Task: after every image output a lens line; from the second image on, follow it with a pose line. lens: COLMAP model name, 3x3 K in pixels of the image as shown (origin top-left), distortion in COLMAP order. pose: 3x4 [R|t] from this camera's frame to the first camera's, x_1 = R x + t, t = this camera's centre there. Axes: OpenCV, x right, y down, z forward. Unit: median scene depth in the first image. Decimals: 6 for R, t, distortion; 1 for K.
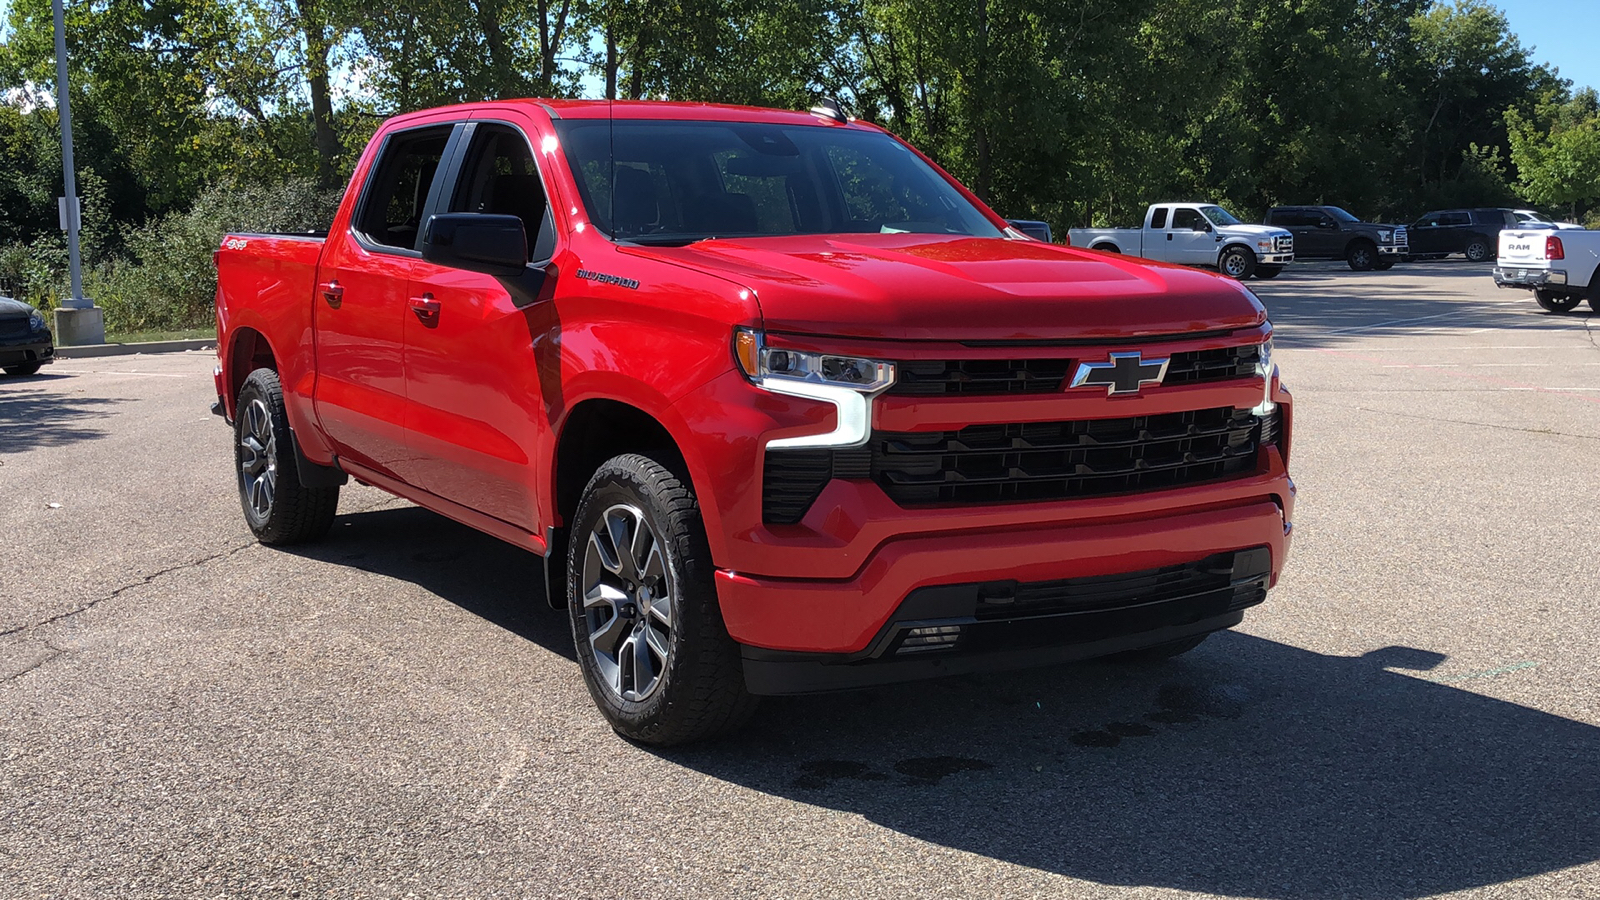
lens RADIAL K [[1707.2, 0, 804.6], [0, 1707.2, 418.6], [0, 0, 1]] dist [0.042114, 0.000000]
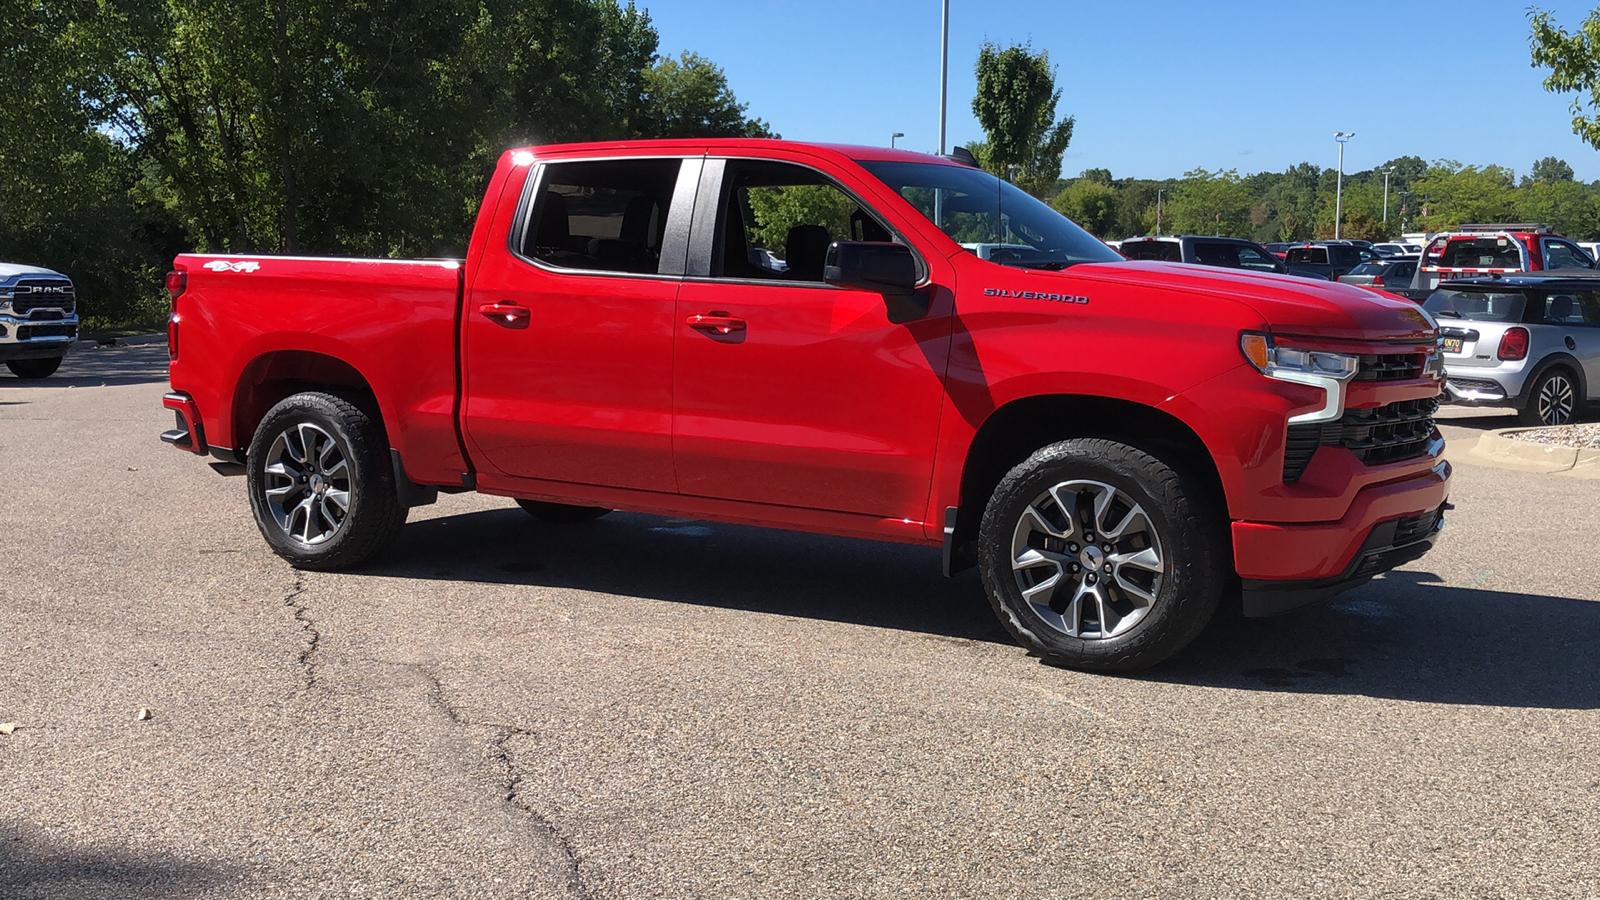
lens RADIAL K [[1707.2, 0, 793.2], [0, 1707.2, 453.8], [0, 0, 1]] dist [0.042114, 0.000000]
pose [[0.896073, -0.038803, 0.442208, -0.878030], [0.038489, 0.999212, 0.009686, 0.012274], [-0.442236, 0.008341, 0.896860, -0.008611]]
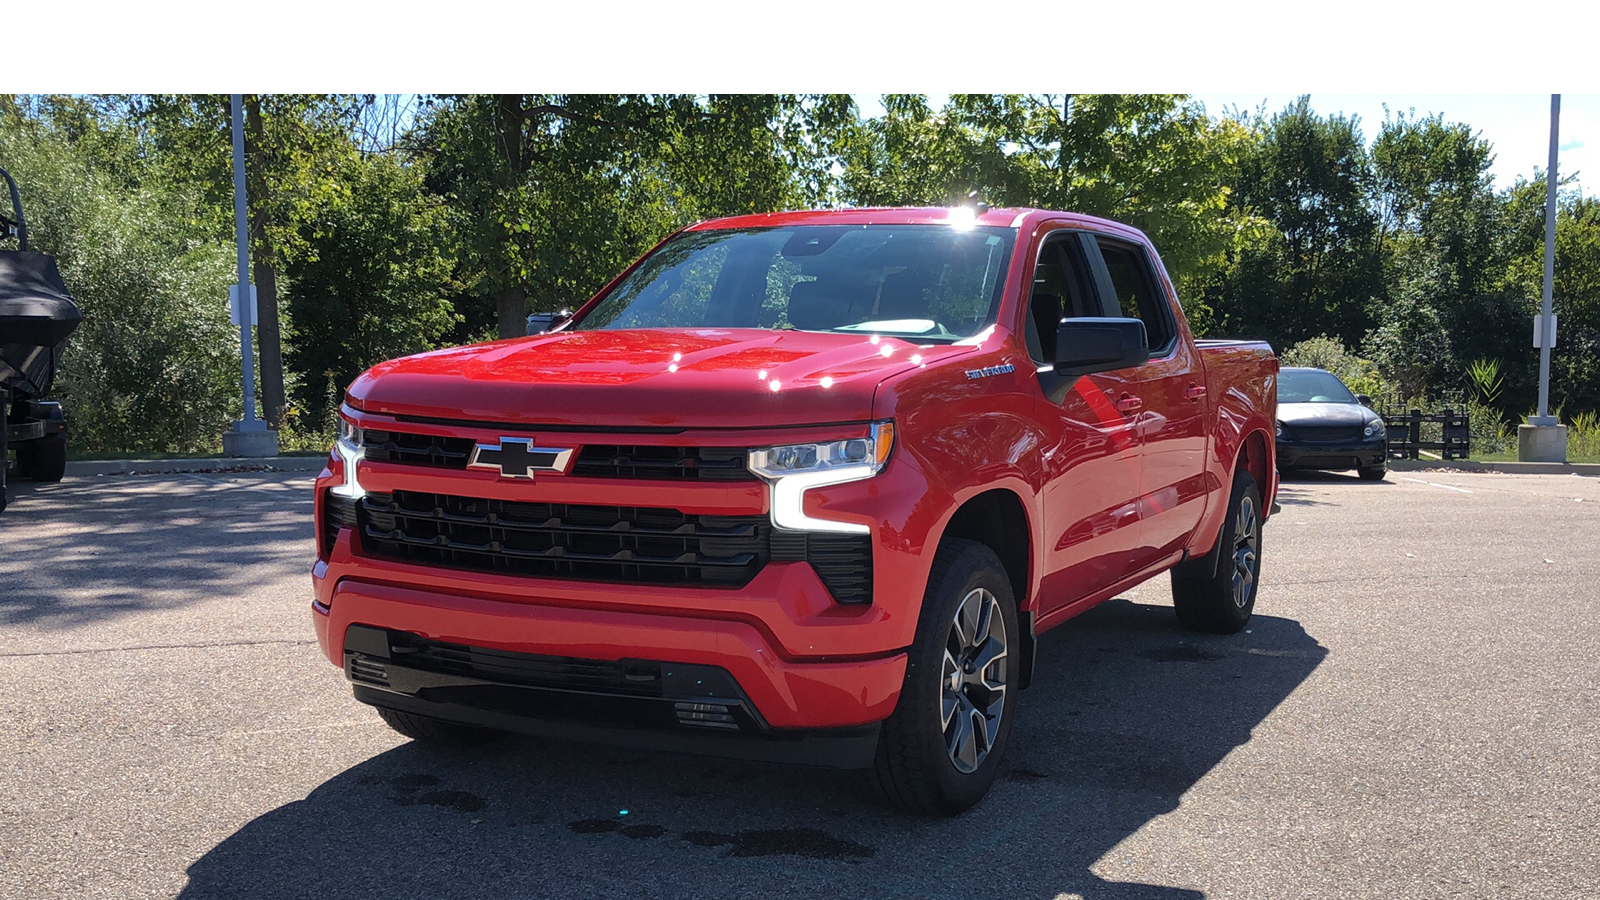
lens RADIAL K [[1707.2, 0, 802.8], [0, 1707.2, 493.6], [0, 0, 1]] dist [0.042114, 0.000000]
pose [[0.528431, 0.083871, -0.844823, 1.133563], [-0.108336, 0.993635, 0.030881, -0.054672], [0.842035, 0.075207, 0.534154, 0.584201]]
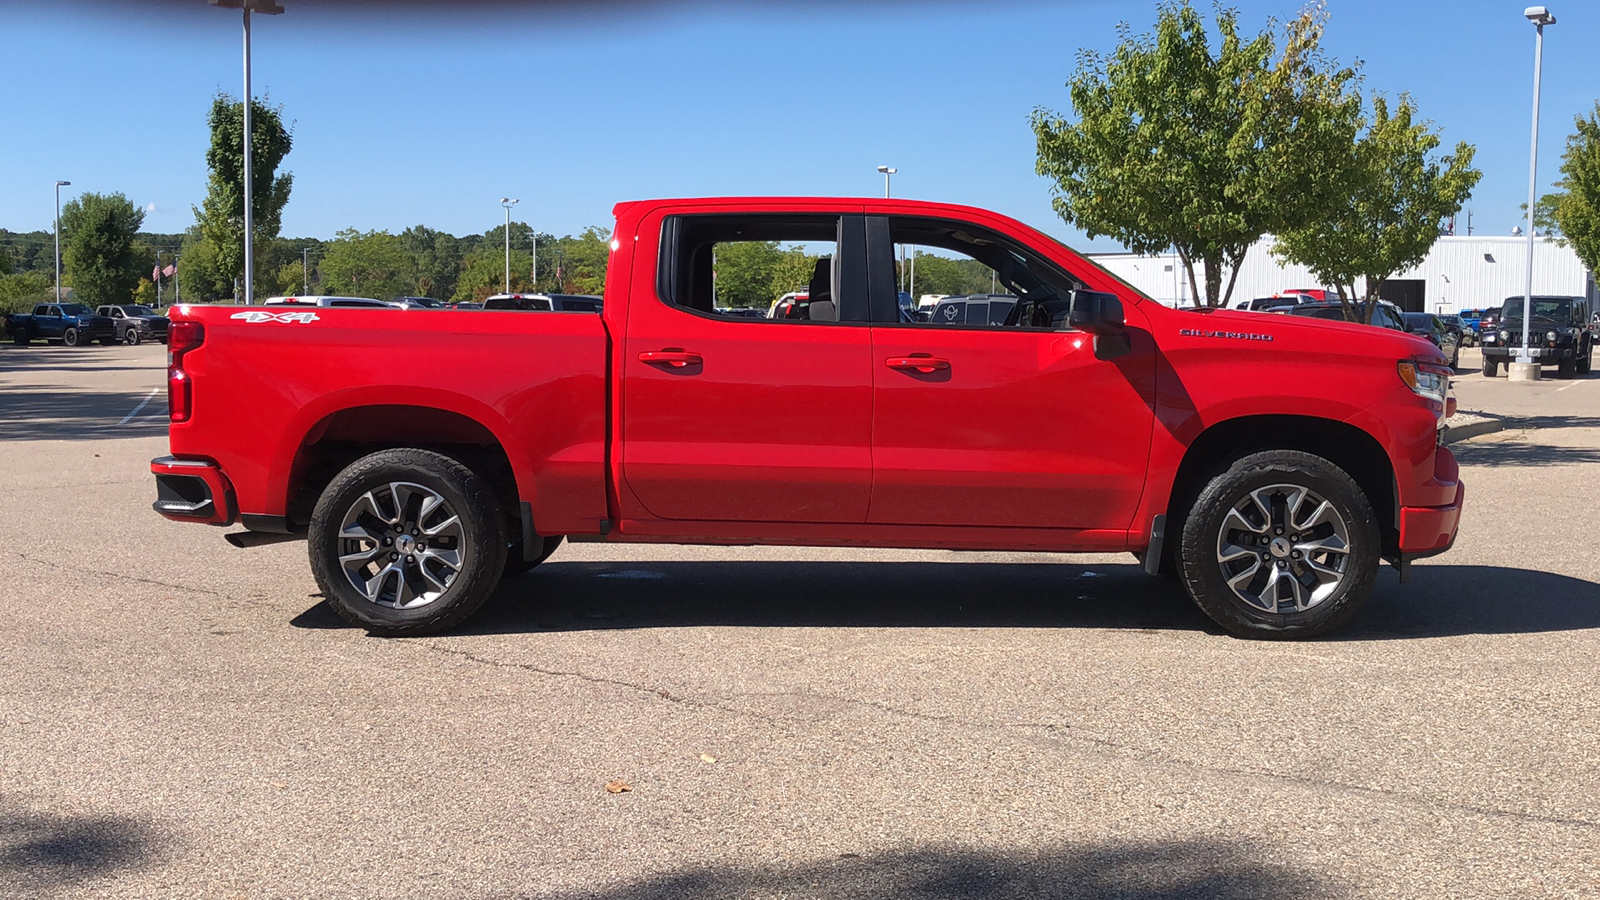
lens RADIAL K [[1707.2, 0, 788.2], [0, 1707.2, 454.4], [0, 0, 1]] dist [0.042114, 0.000000]
pose [[0.564788, -0.056107, 0.823327, -1.678685], [0.087005, 0.996174, 0.008203, -0.027083], [-0.820637, 0.067000, 0.567508, 0.522188]]
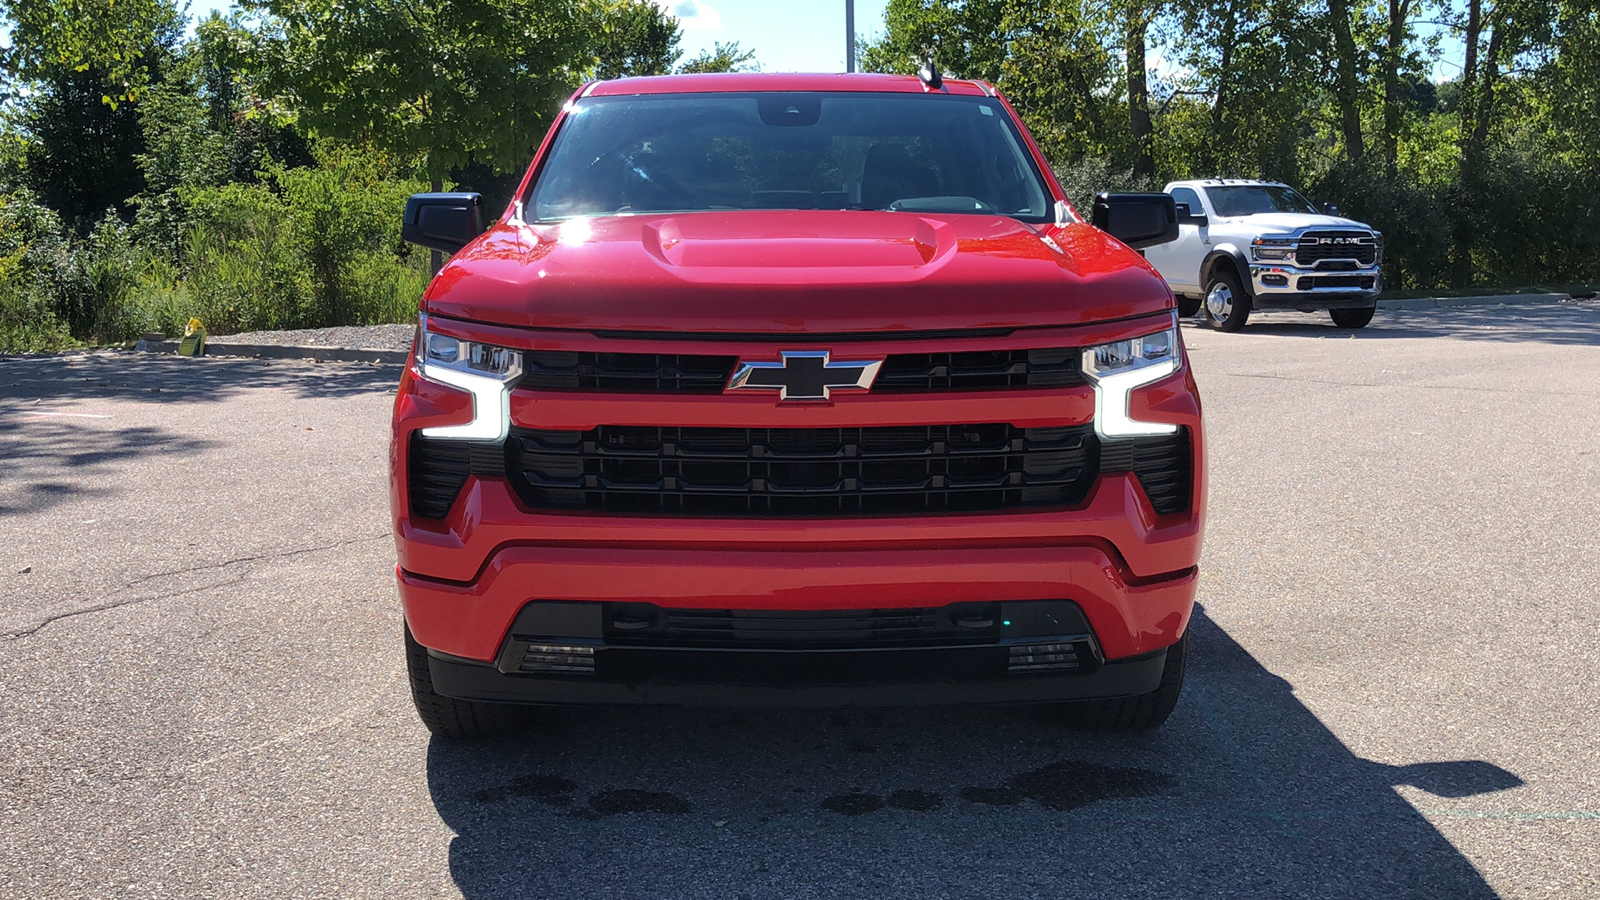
lens RADIAL K [[1707.2, 0, 778.4], [0, 1707.2, 410.4], [0, 0, 1]] dist [0.042114, 0.000000]
pose [[0.857074, 0.054059, -0.512349, 0.598481], [-0.050341, 0.998508, 0.021144, -0.026041], [0.512728, 0.007670, 0.858517, 0.263565]]
